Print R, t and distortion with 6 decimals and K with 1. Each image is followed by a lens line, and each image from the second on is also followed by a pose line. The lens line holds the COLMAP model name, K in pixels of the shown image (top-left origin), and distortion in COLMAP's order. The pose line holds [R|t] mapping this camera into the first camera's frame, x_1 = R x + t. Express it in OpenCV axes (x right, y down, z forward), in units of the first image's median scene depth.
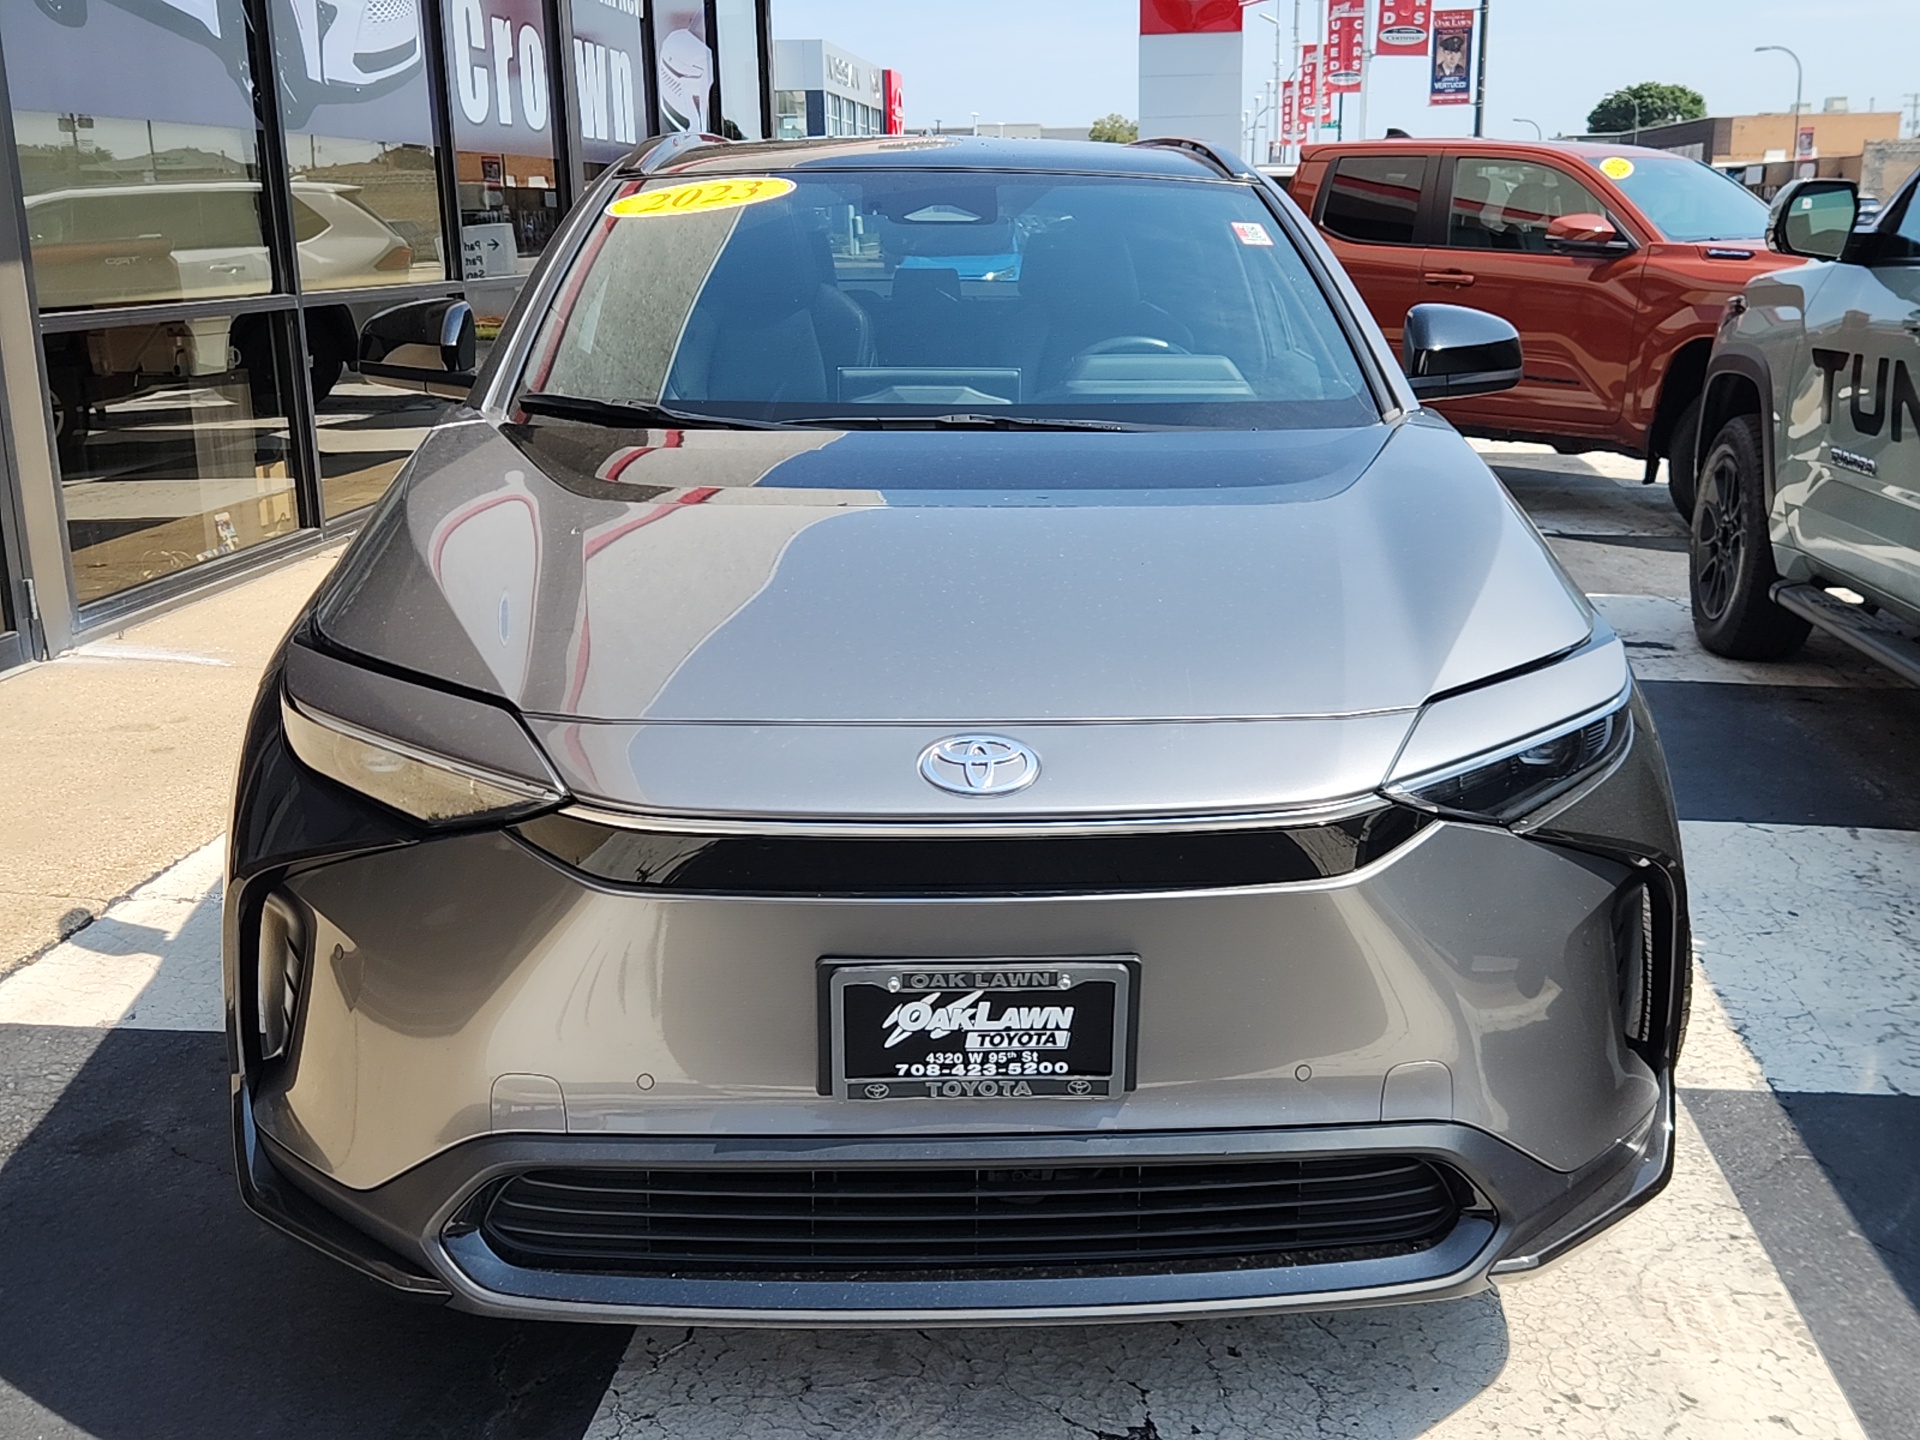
lens RADIAL K [[1990.5, 0, 1006.7], [0, 1990.5, 723.7], [0, 0, 1]] dist [0.133273, -0.197764]
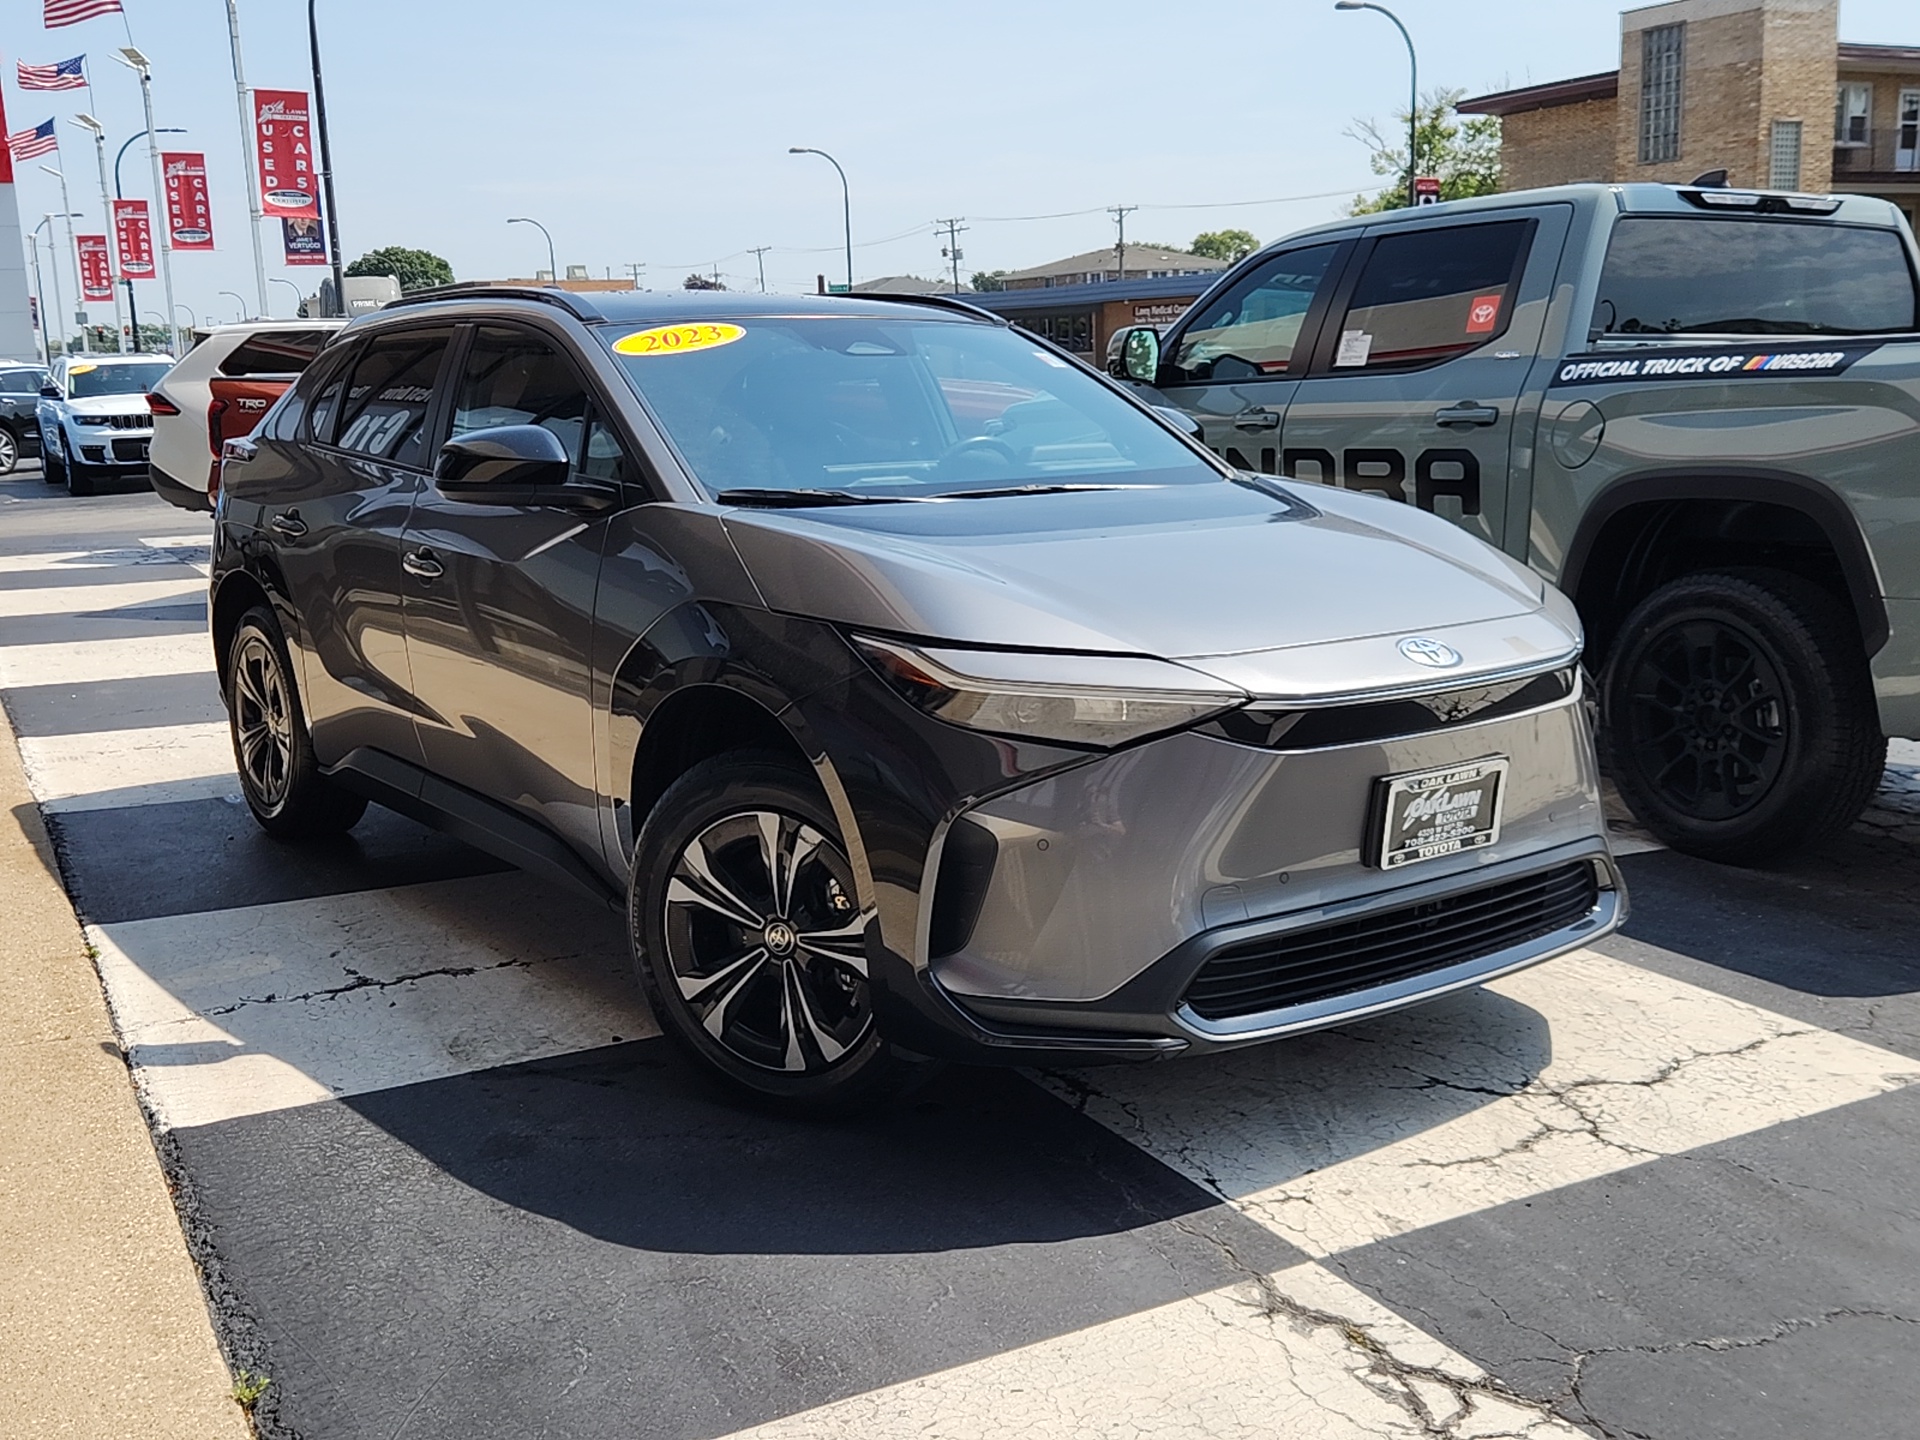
lens RADIAL K [[1990.5, 0, 1006.7], [0, 1990.5, 723.7], [0, 0, 1]] dist [0.133273, -0.197764]
pose [[0.819715, -0.121161, 0.559810, -0.715150], [0.162541, 0.986397, -0.024516, 0.036333], [-0.549225, 0.111088, 0.828258, -0.112583]]
